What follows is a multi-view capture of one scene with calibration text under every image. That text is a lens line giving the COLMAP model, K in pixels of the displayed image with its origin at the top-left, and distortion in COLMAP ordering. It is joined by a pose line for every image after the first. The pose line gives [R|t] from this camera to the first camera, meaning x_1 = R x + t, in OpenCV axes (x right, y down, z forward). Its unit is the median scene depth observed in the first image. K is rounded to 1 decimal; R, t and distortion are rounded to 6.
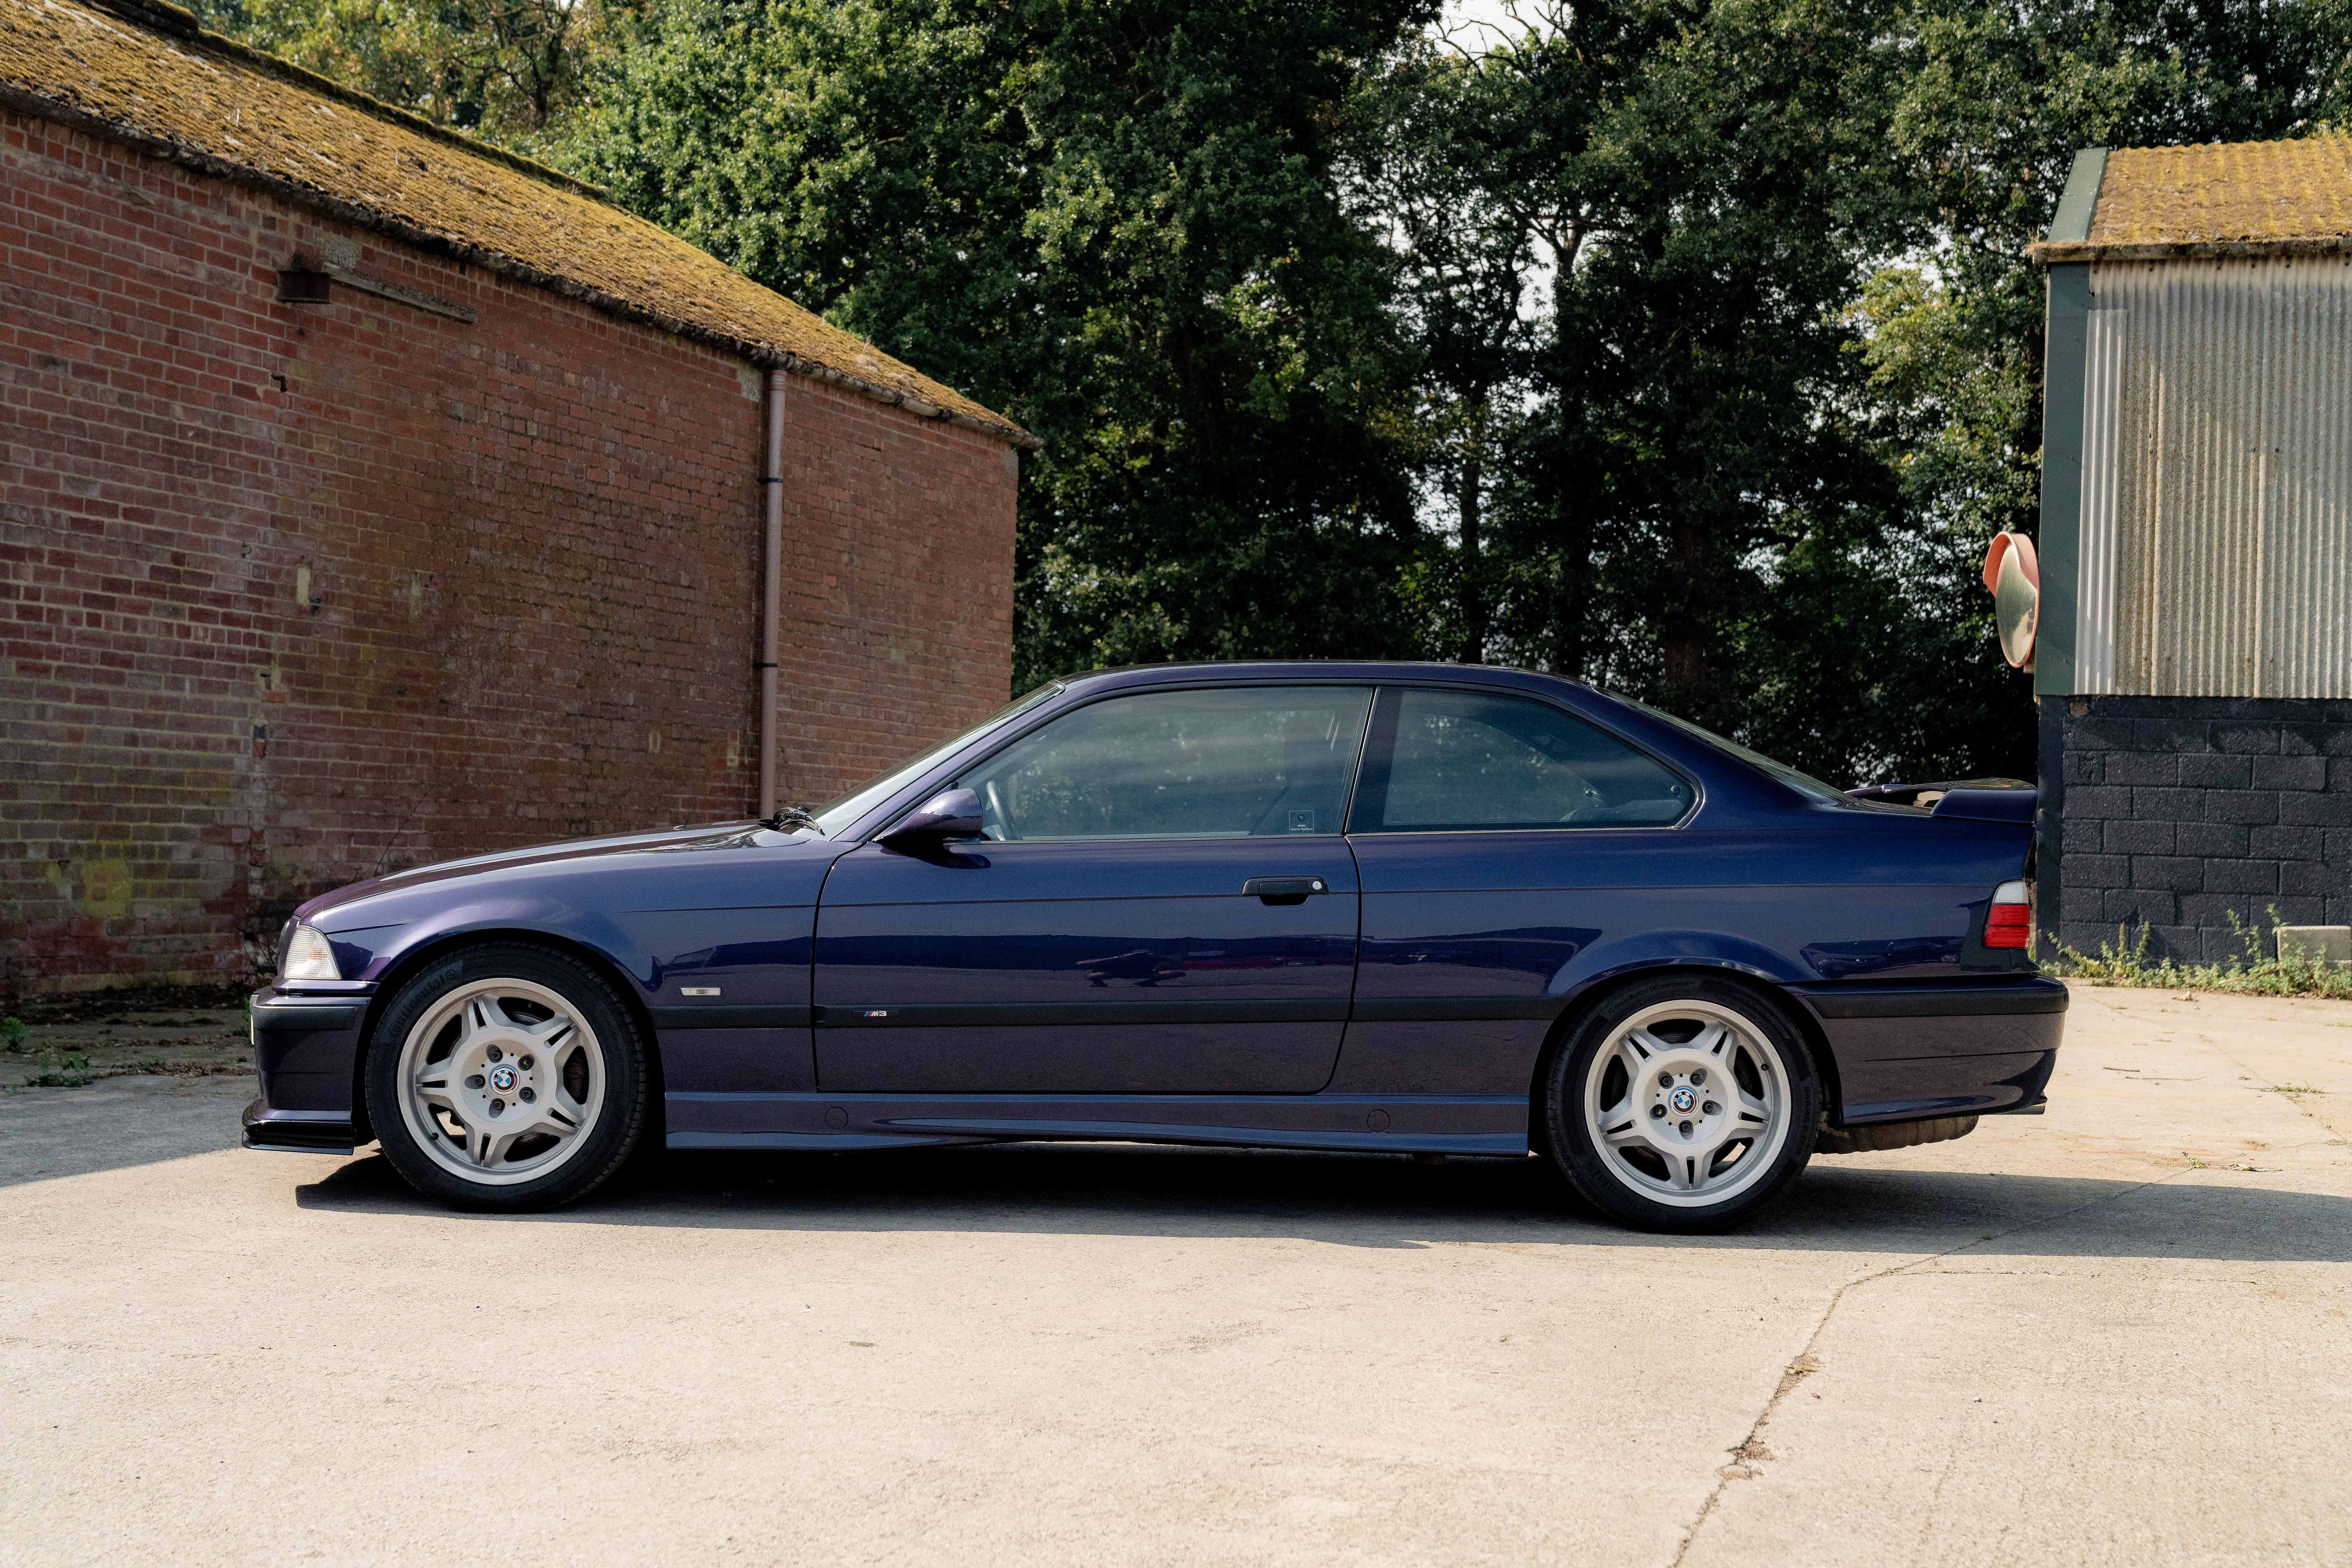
lens RADIAL K [[2906.6, 0, 1172.8], [0, 2906.6, 766.9], [0, 0, 1]] dist [0.069678, 0.000000]
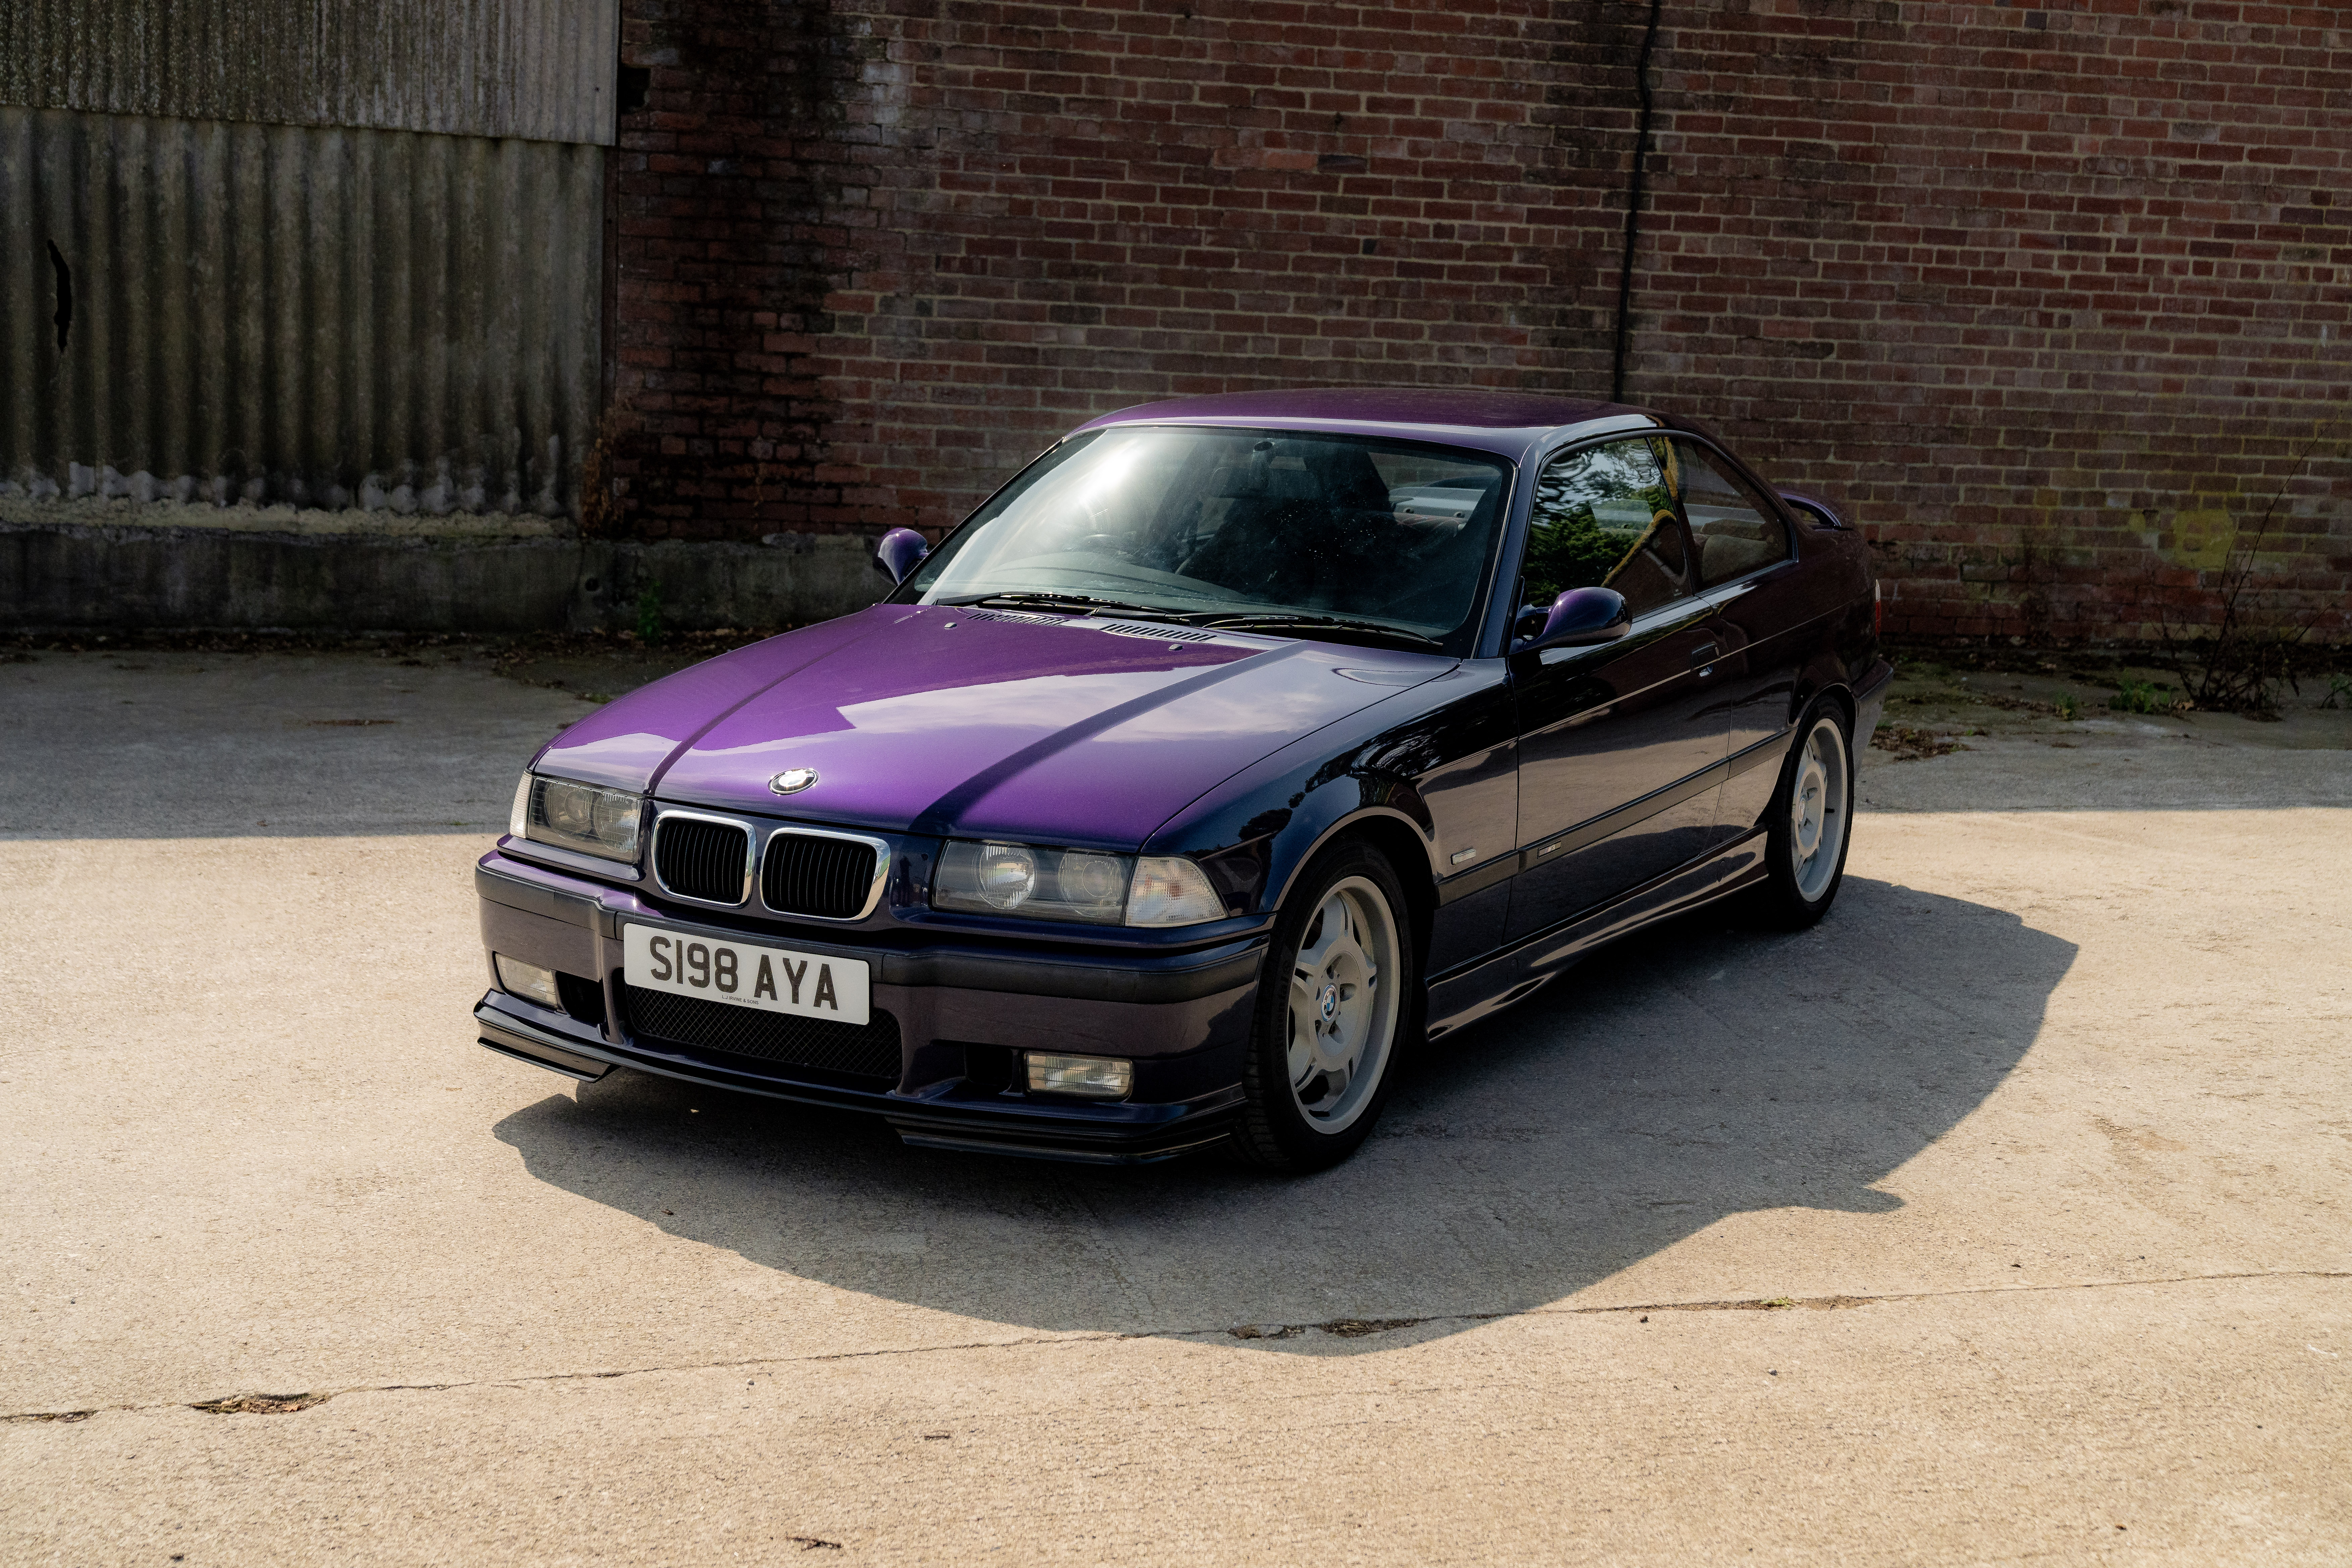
lens RADIAL K [[3101.7, 0, 1169.5], [0, 3101.7, 778.6], [0, 0, 1]] dist [0.080298, 0.000000]
pose [[0.559413, 0.138422, -0.817250, 0.263003], [-0.014270, 0.987420, 0.157477, -0.033529], [0.828767, -0.076432, 0.554350, 0.088400]]
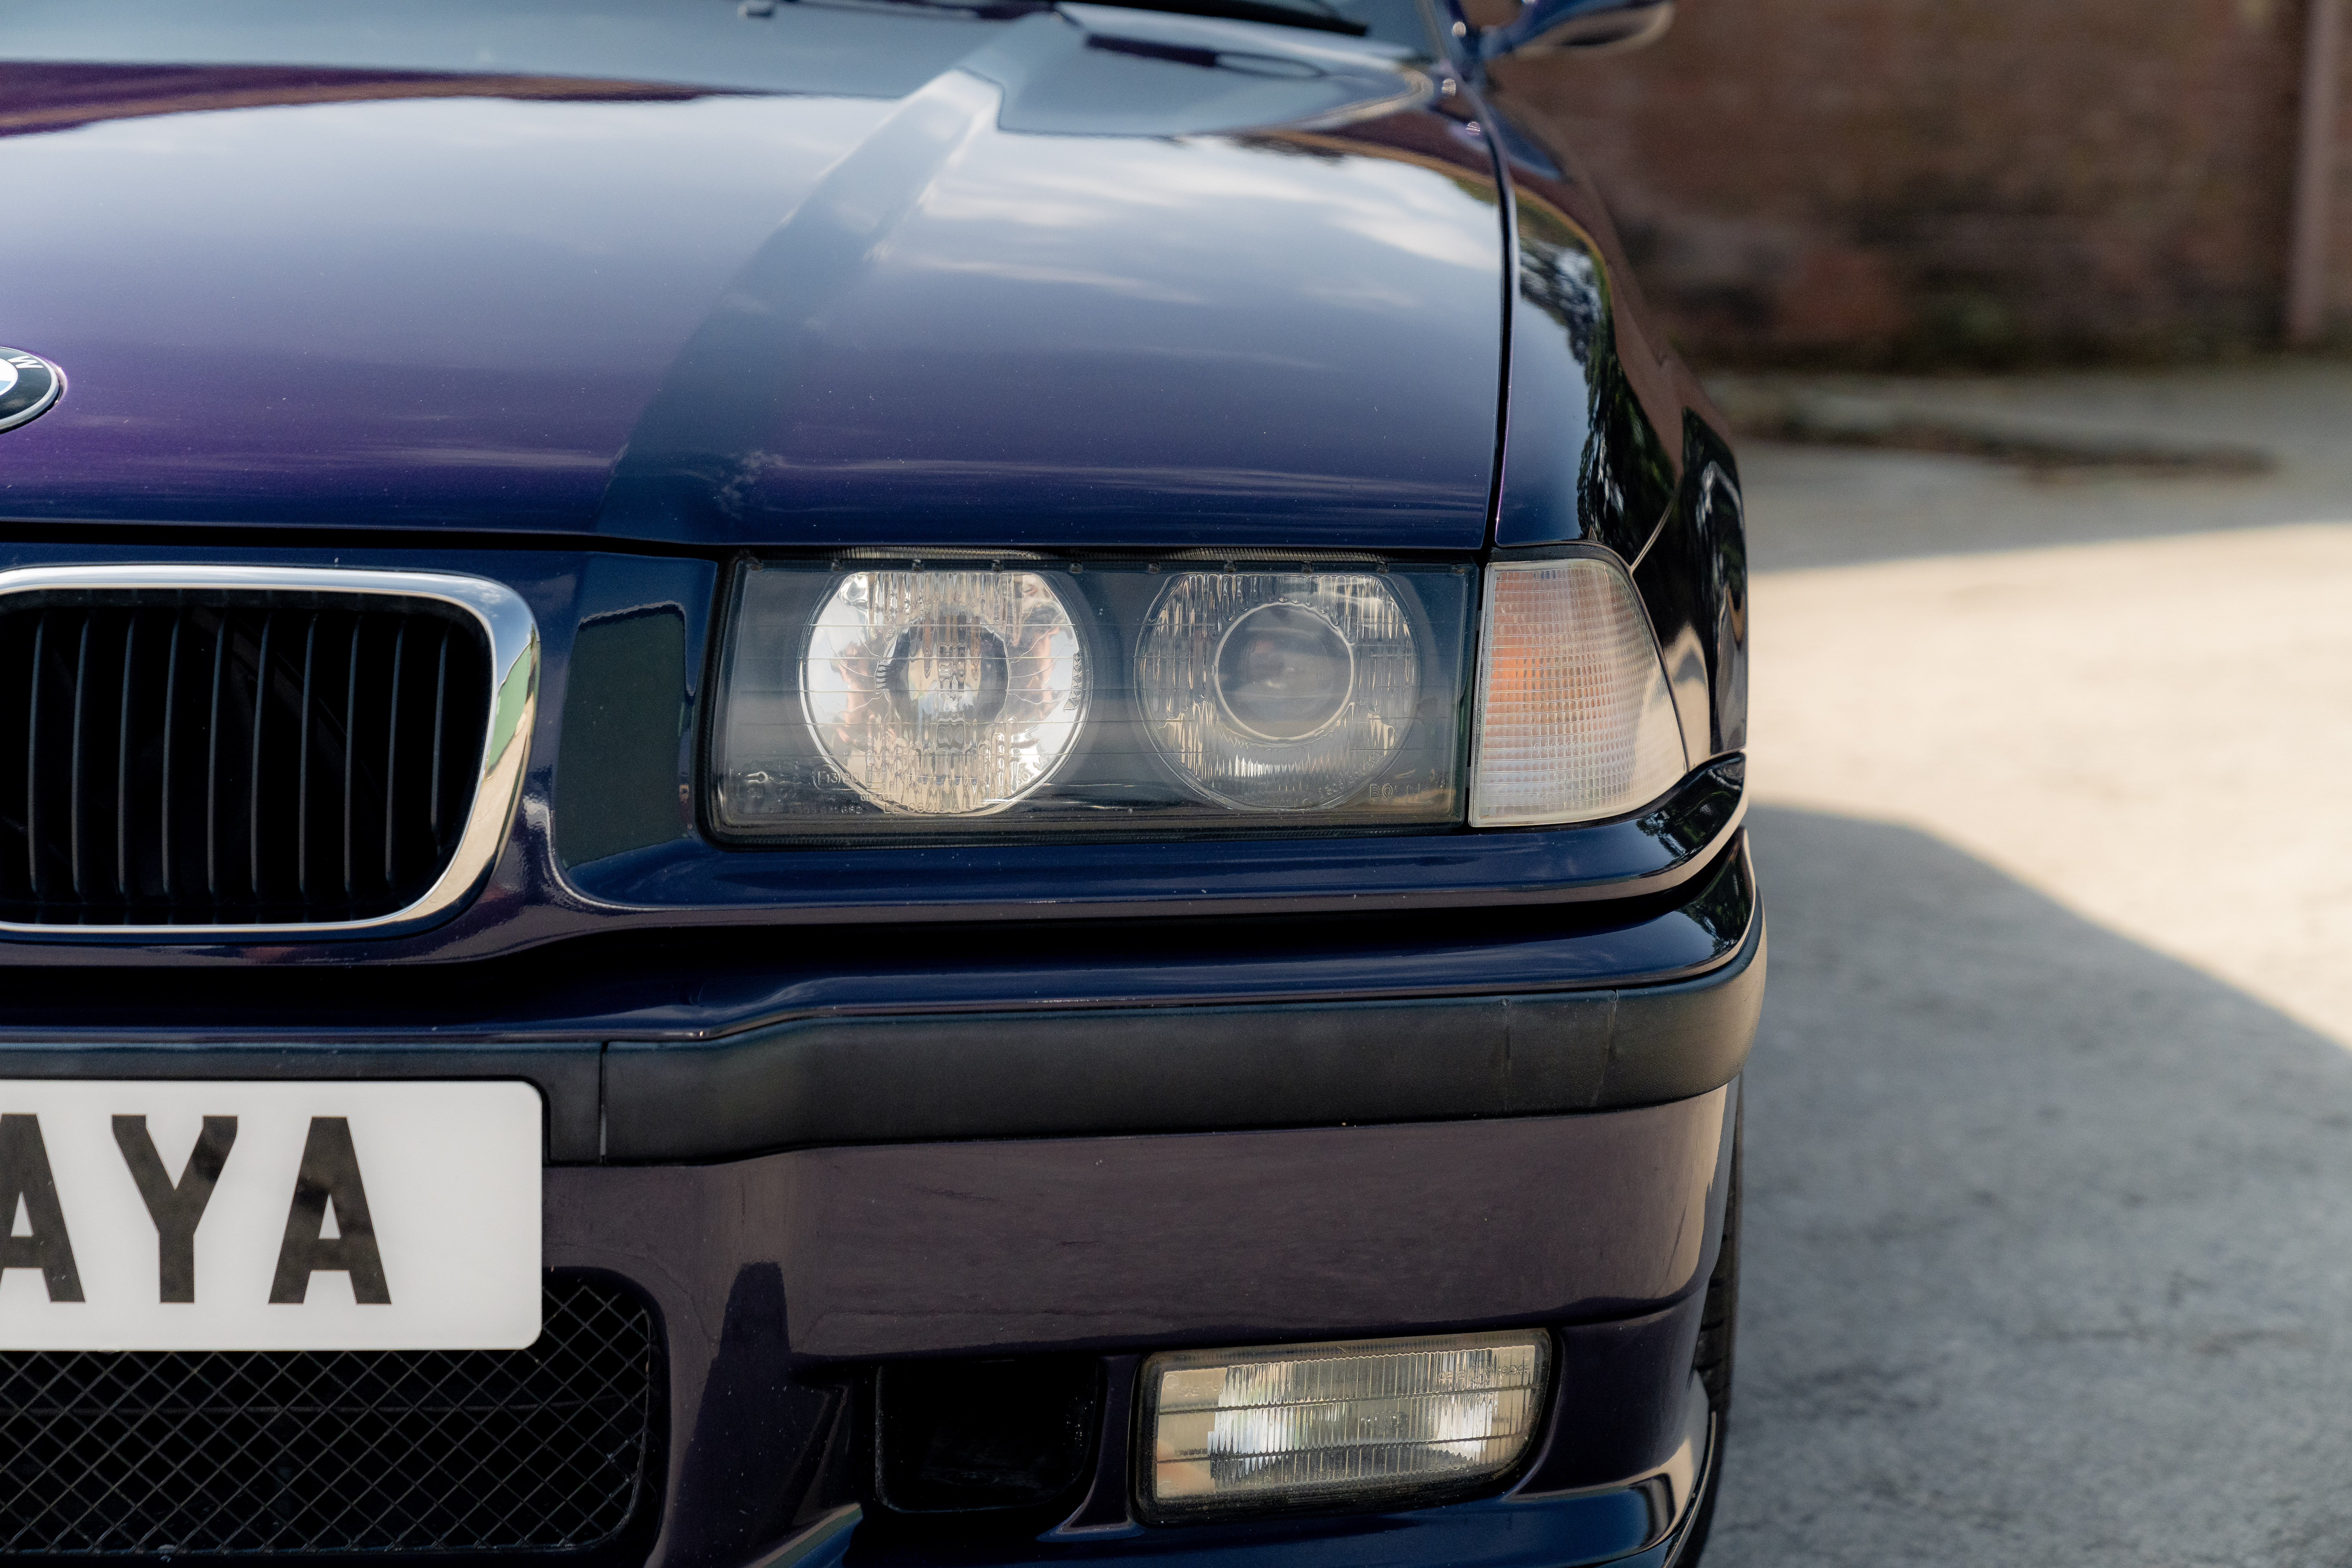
lens RADIAL K [[4581.4, 0, 1158.0], [0, 4581.4, 776.7], [0, 0, 1]] dist [0.074009, 0.000000]
pose [[0.896144, 0.070933, -0.438058, 0.059908], [-0.003234, 0.988160, 0.153393, 0.008951], [0.443752, -0.136046, 0.885763, 0.143638]]
